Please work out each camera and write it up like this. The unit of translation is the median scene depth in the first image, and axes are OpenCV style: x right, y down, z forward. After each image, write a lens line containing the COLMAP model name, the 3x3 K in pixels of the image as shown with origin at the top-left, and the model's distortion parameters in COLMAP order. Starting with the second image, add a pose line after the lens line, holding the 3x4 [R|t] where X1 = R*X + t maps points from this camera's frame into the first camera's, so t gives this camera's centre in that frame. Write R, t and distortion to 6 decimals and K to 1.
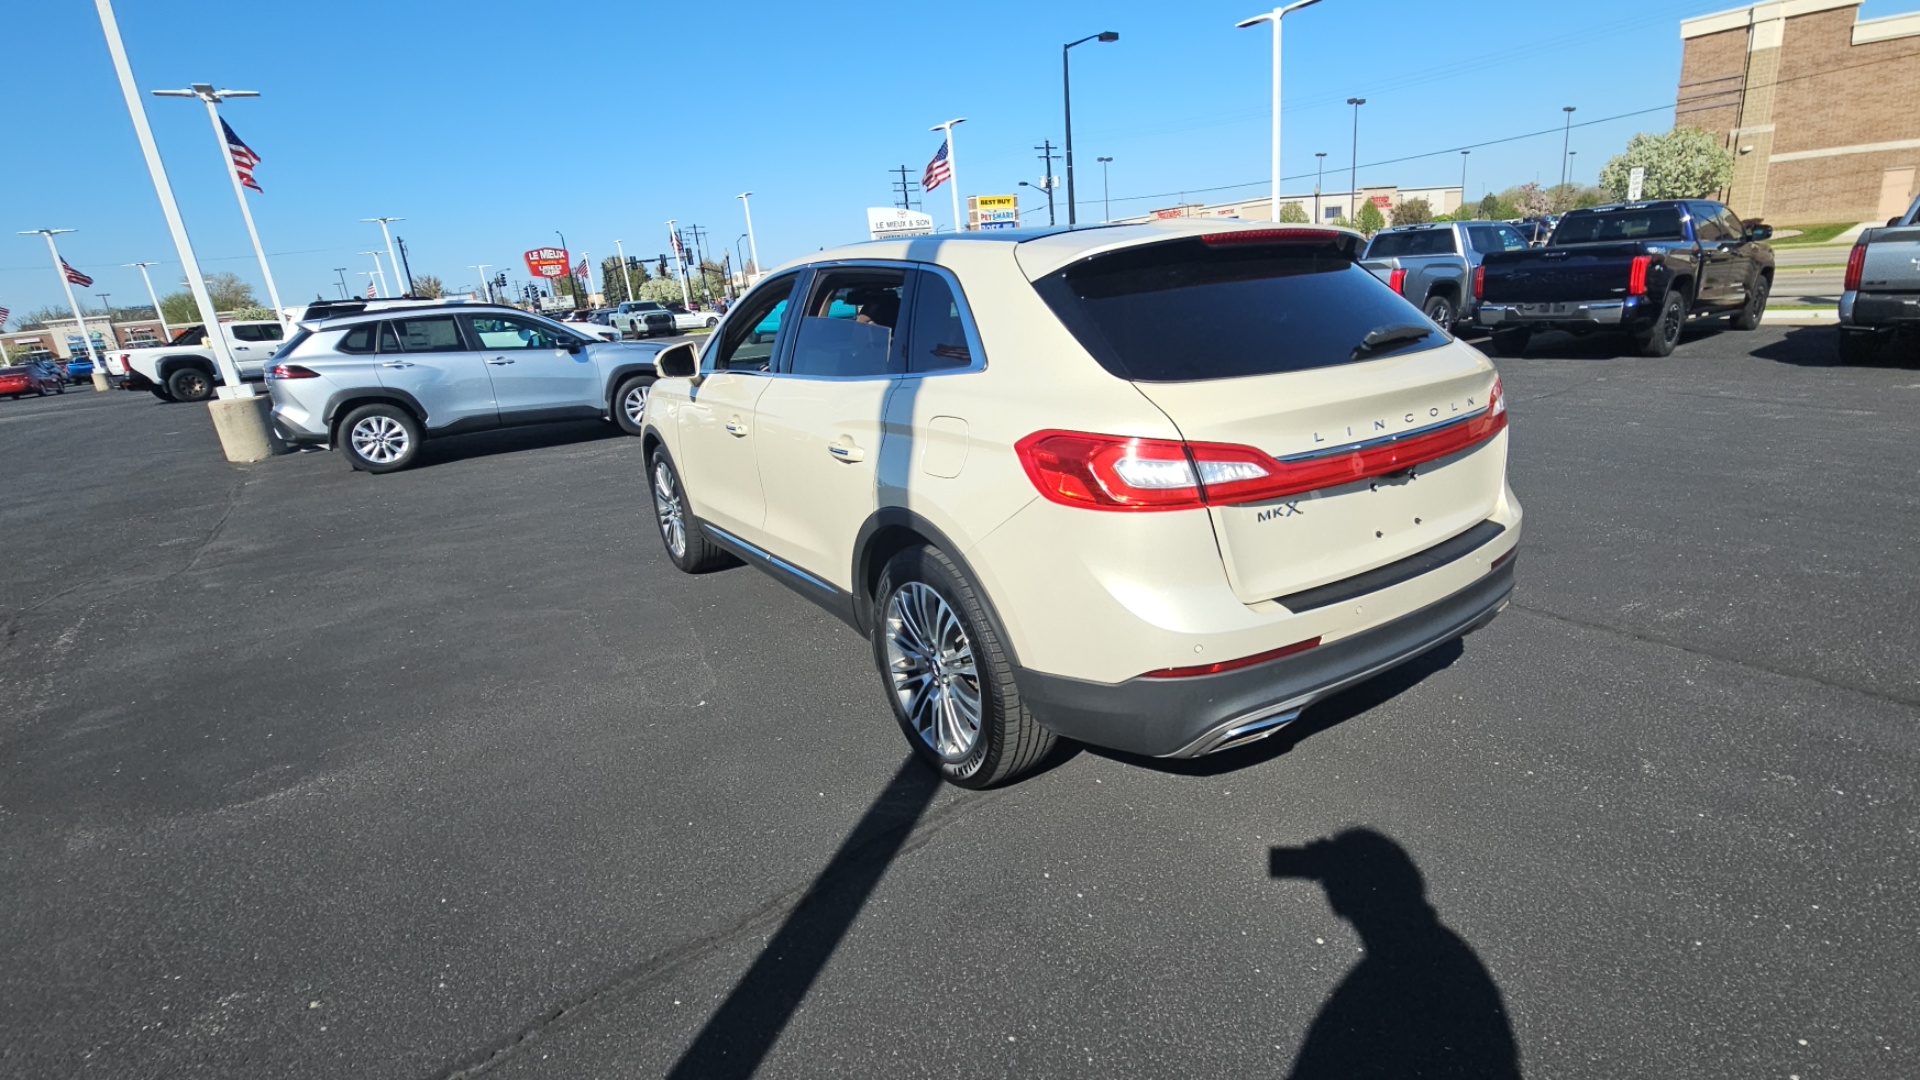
lens RADIAL K [[862.5, 0, 980.0], [0, 862.5, 540.4], [0, 0, 1]] dist [0.009799, -0.007462]
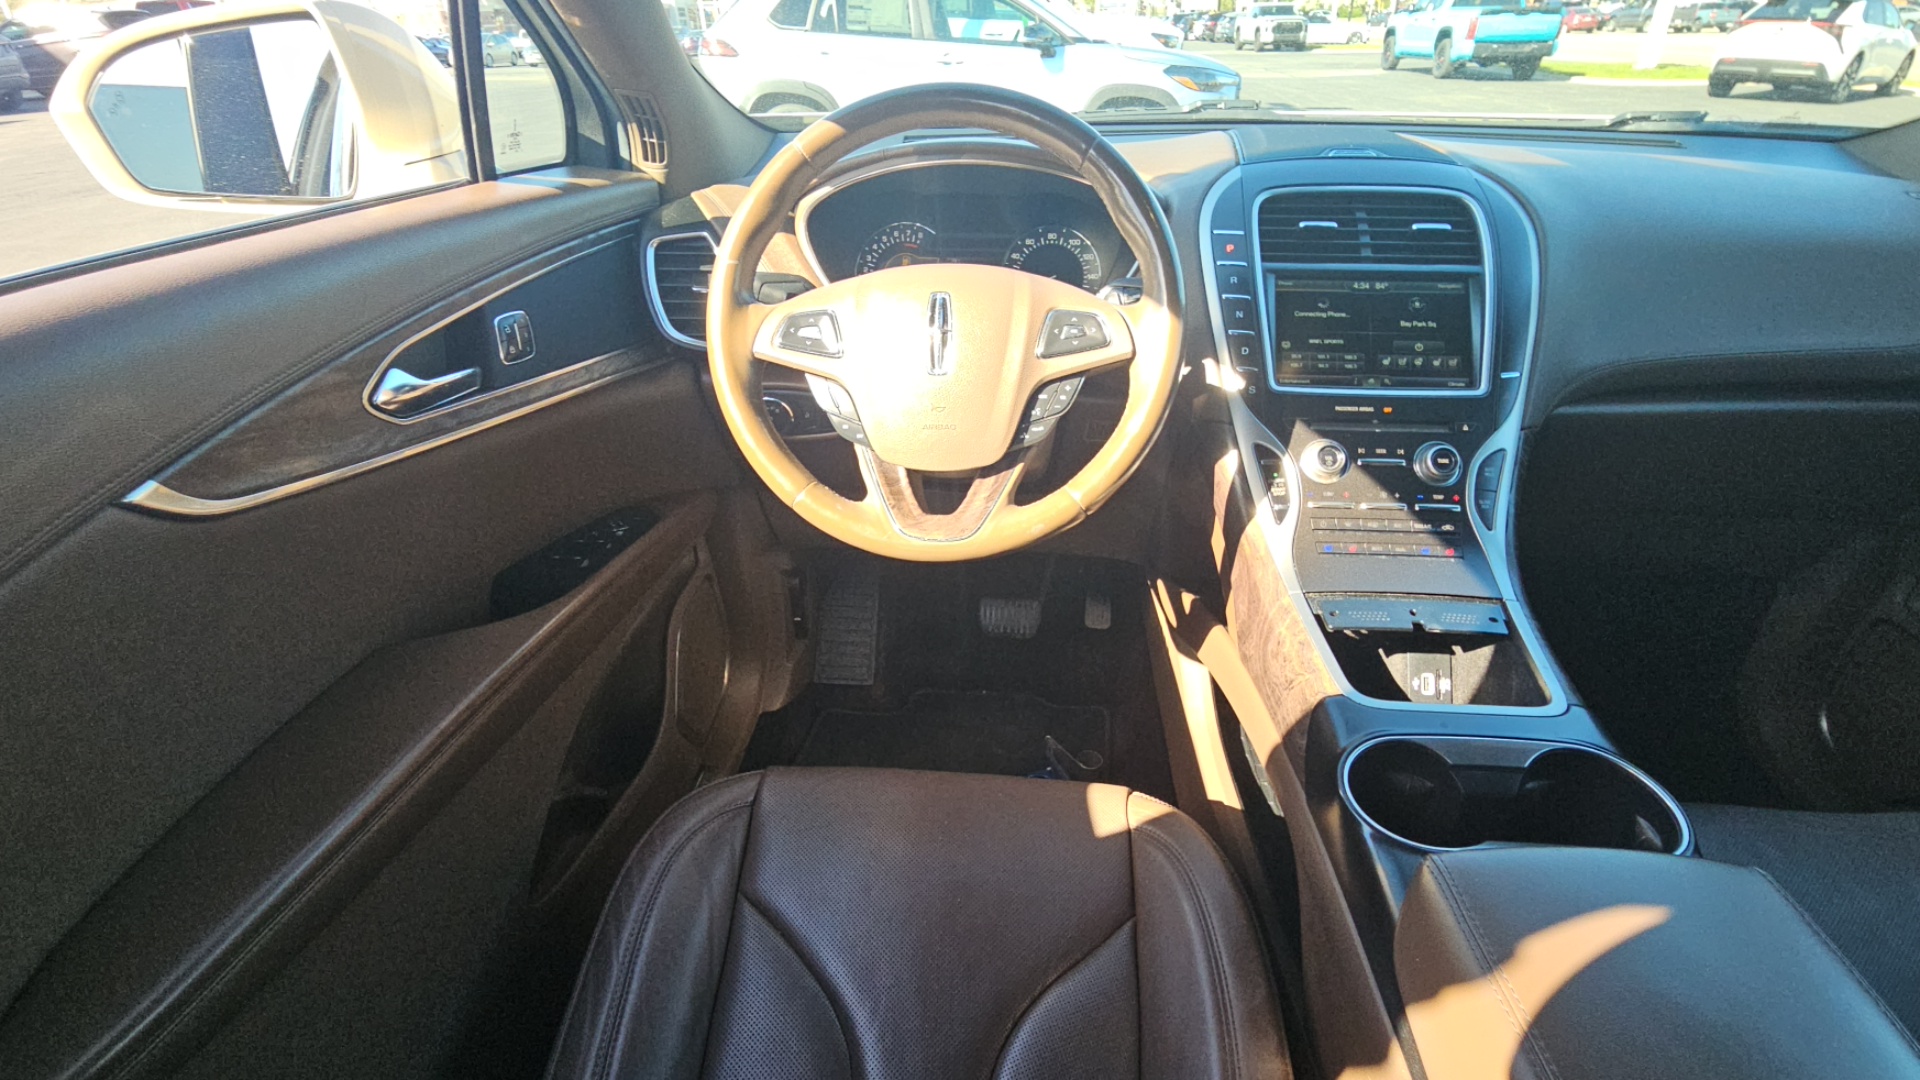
lens RADIAL K [[862.5, 0, 977.2], [0, 862.5, 545.3], [0, 0, 1]] dist [0.009799, -0.007462]
pose [[0.783403, 0.377178, -0.493980, -0.012693], [-0.223989, 0.912730, 0.341691, -0.028791], [0.579749, -0.157035, 0.799519, 0.123217]]
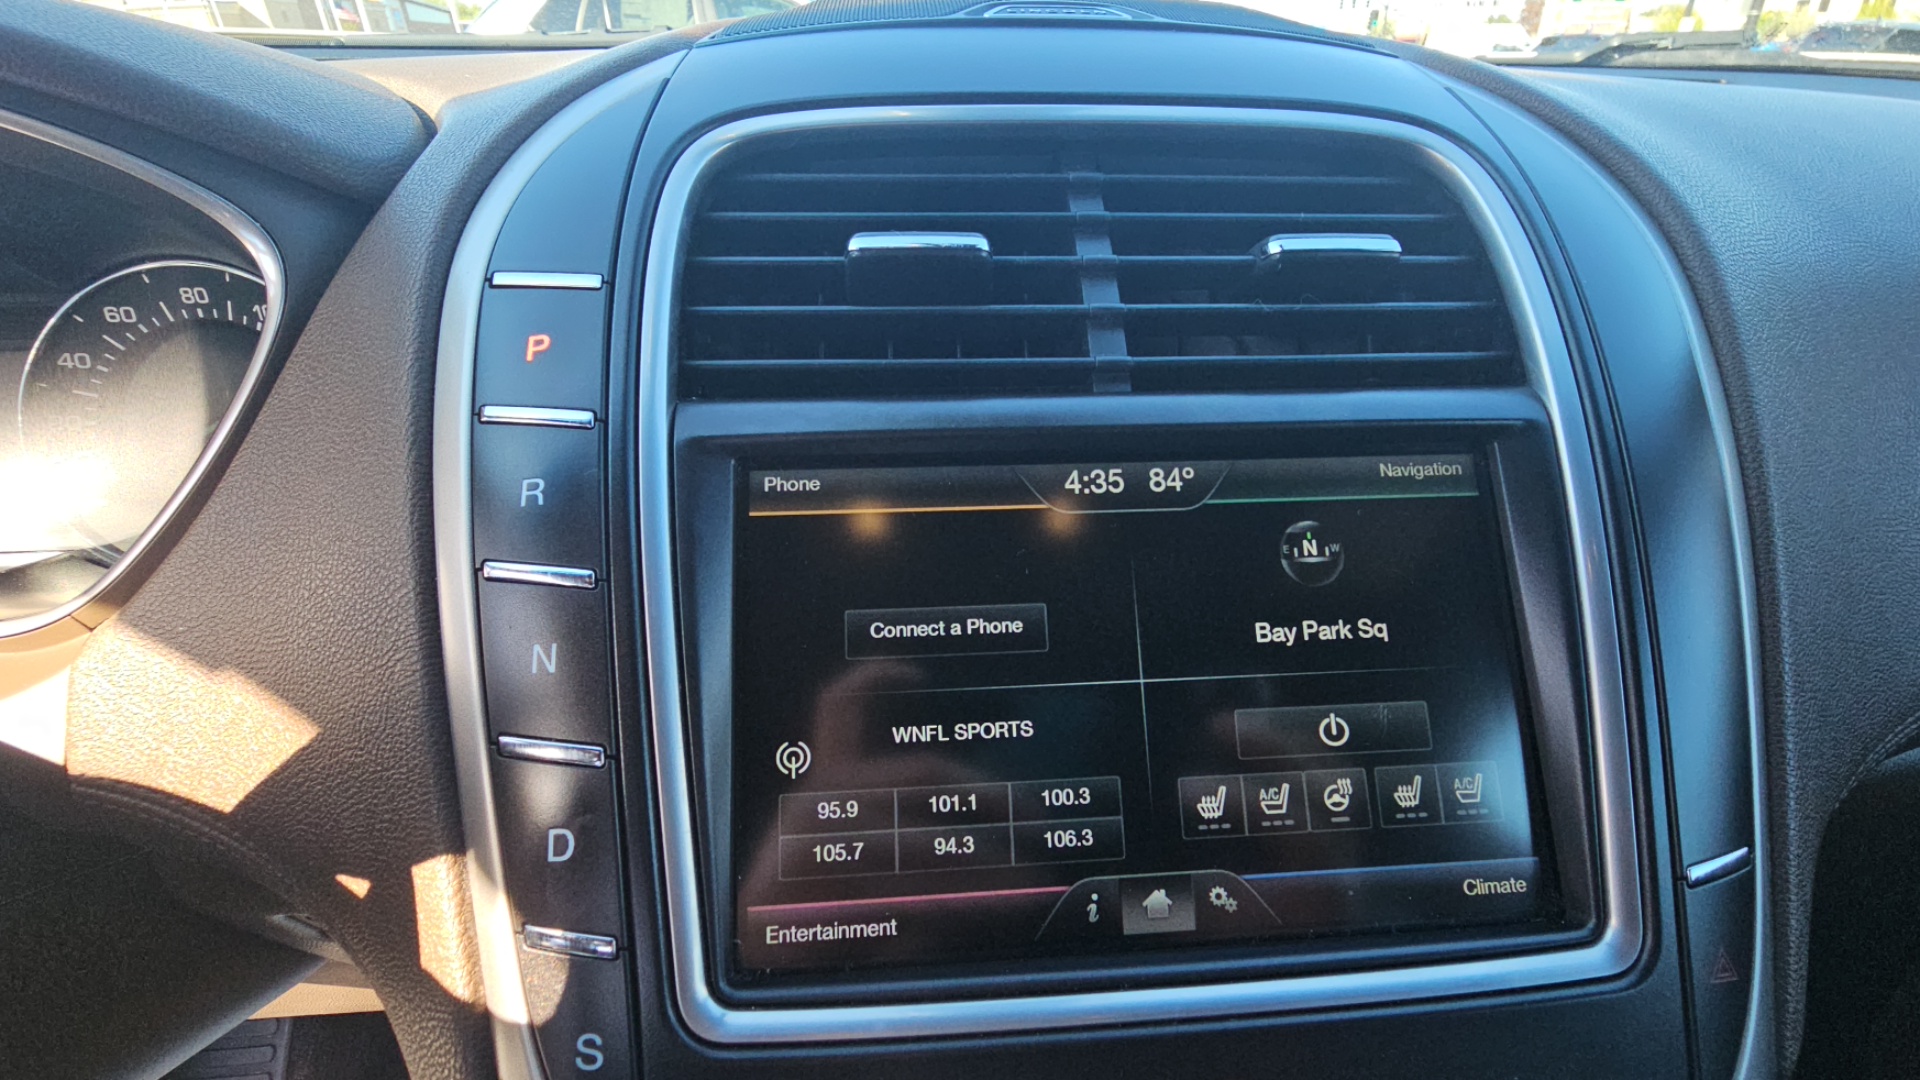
lens RADIAL K [[862.5, 0, 980.8], [0, 862.5, 549.2], [0, 0, 1]] dist [0.009799, -0.007462]
pose [[0.869443, 0.308234, -0.386084, -0.017782], [-0.205920, 0.936475, 0.283922, -0.030929], [0.449072, -0.167351, 0.877683, 0.146997]]
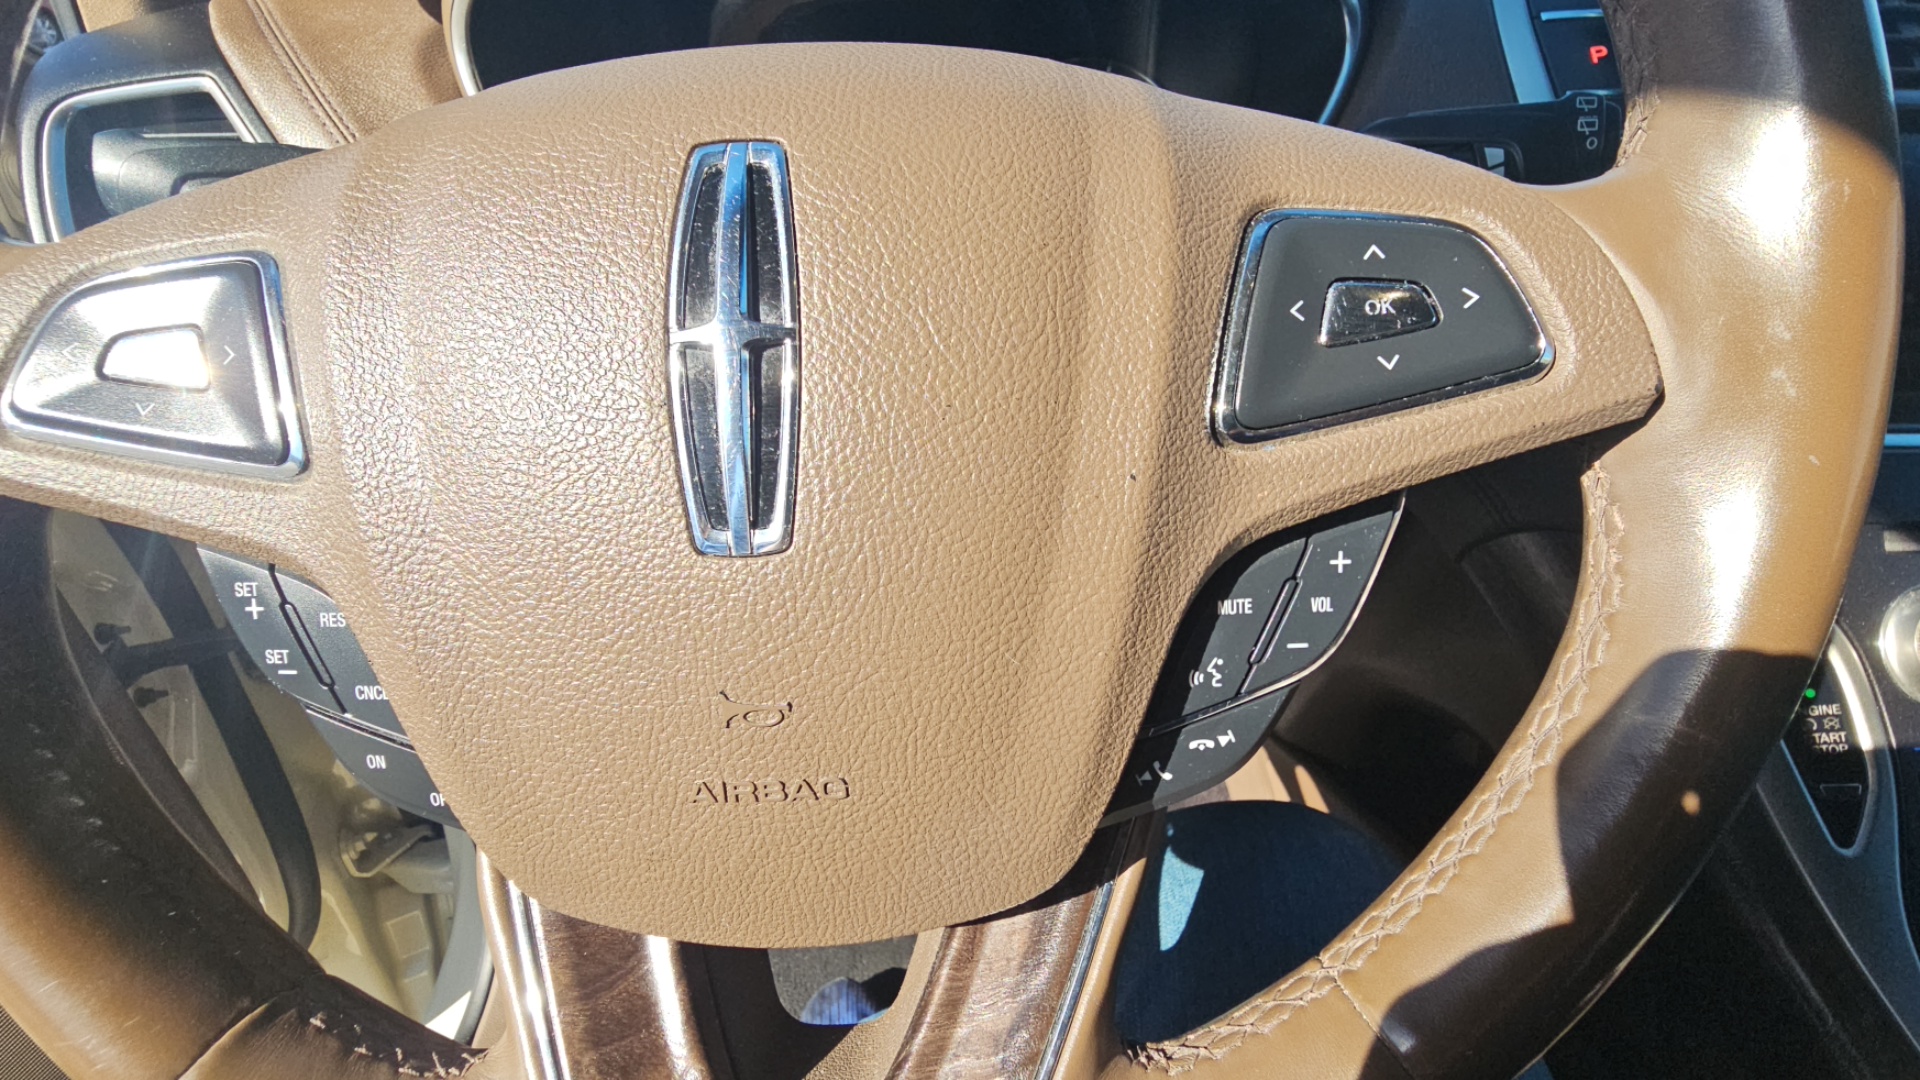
lens RADIAL K [[862.5, 0, 964.9], [0, 862.5, 536.4], [0, 0, 1]] dist [0.009799, -0.007462]
pose [[0.821203, 0.353363, -0.448063, -0.023082], [-0.191802, 0.910441, 0.366482, -0.026943], [0.537436, -0.215017, 0.815433, 0.137901]]
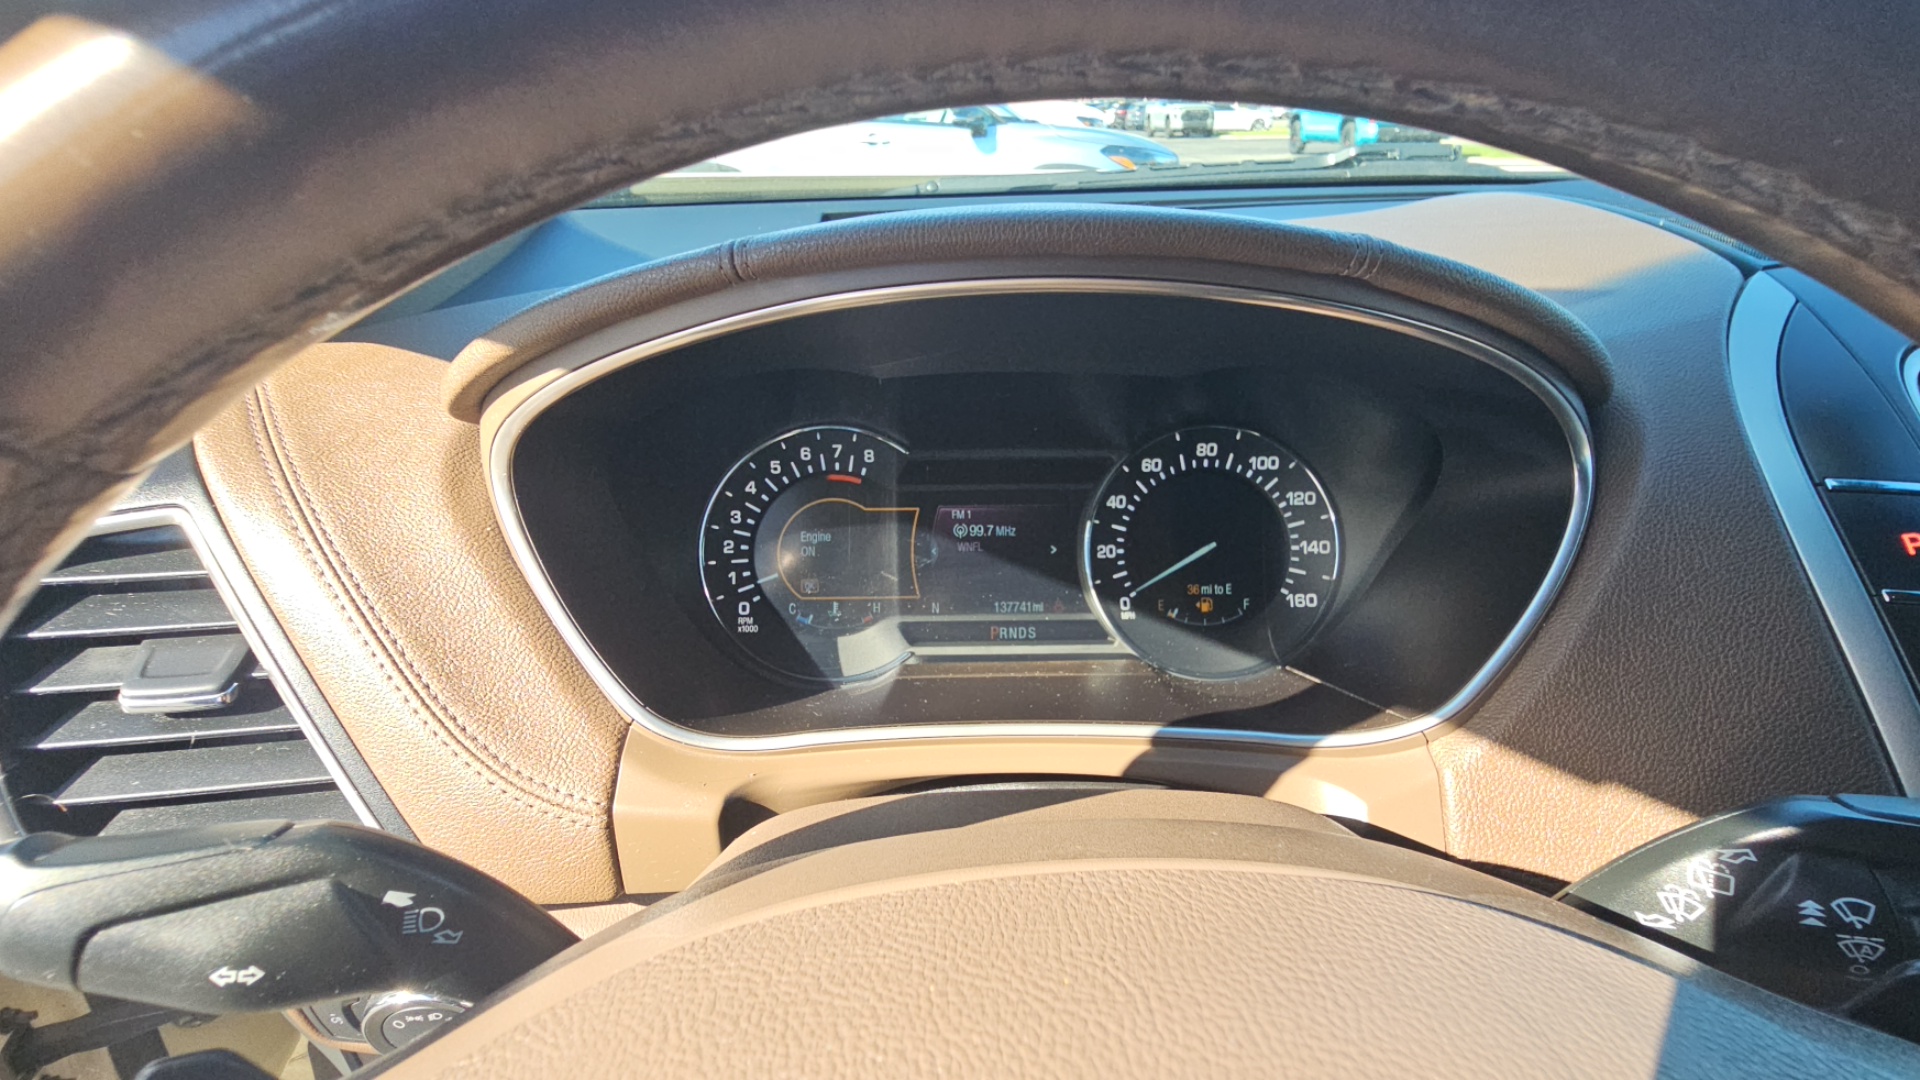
lens RADIAL K [[862.5, 0, 977.3], [0, 862.5, 554.9], [0, 0, 1]] dist [0.009799, -0.007462]
pose [[0.832247, 0.305863, -0.462398, -0.027190], [-0.202695, 0.944171, 0.259722, -0.030069], [0.516022, -0.122427, 0.847781, 0.139698]]
